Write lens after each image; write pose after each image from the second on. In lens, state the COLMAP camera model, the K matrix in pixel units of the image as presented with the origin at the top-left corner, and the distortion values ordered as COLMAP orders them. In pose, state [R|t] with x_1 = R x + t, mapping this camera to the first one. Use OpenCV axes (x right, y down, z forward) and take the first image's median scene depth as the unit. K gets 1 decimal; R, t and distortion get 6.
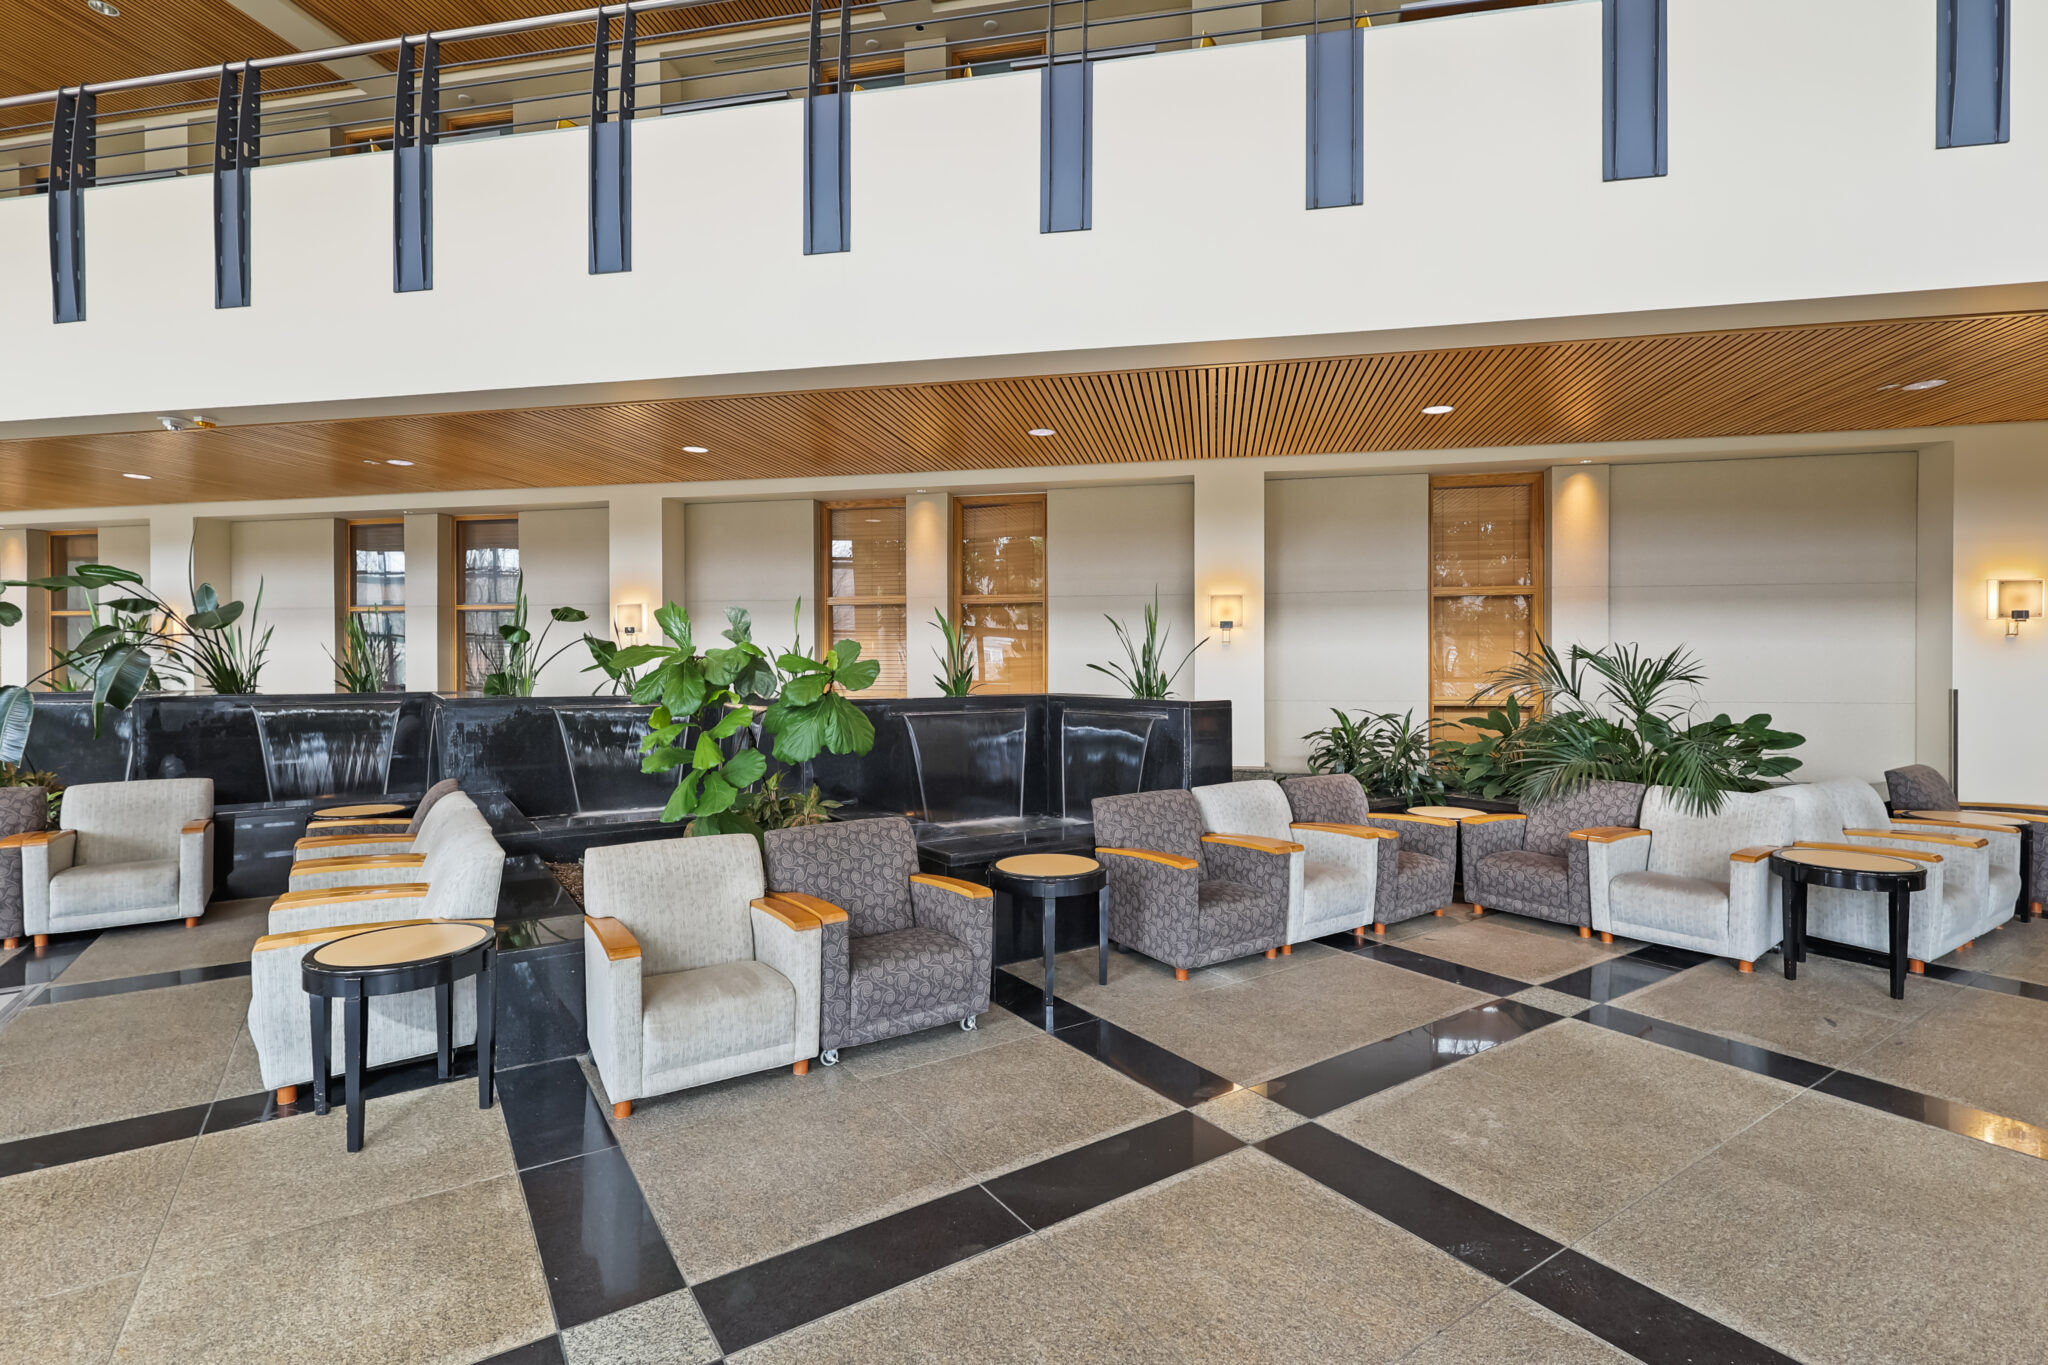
lens RADIAL K [[978.4, 0, 1030.7], [0, 978.4, 689.4], [0, 0, 1]] dist [0.000354, 0.000352]
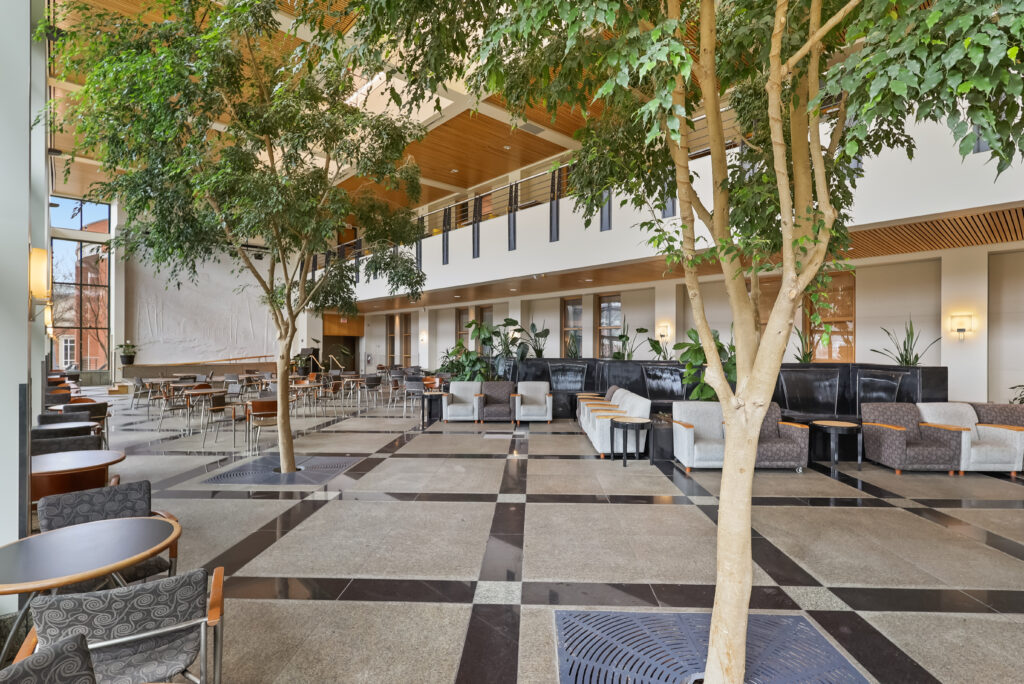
lens RADIAL K [[489.2, 0, 515.4], [0, 489.2, 345.5], [0, 0, 1]] dist [0.000354, 0.000352]
pose [[0.804814, -0.000465, -0.593527, 0.079326], [-0.018168, 0.999512, -0.025418, 0.009479], [0.593249, 0.031240, 0.804413, -0.456537]]
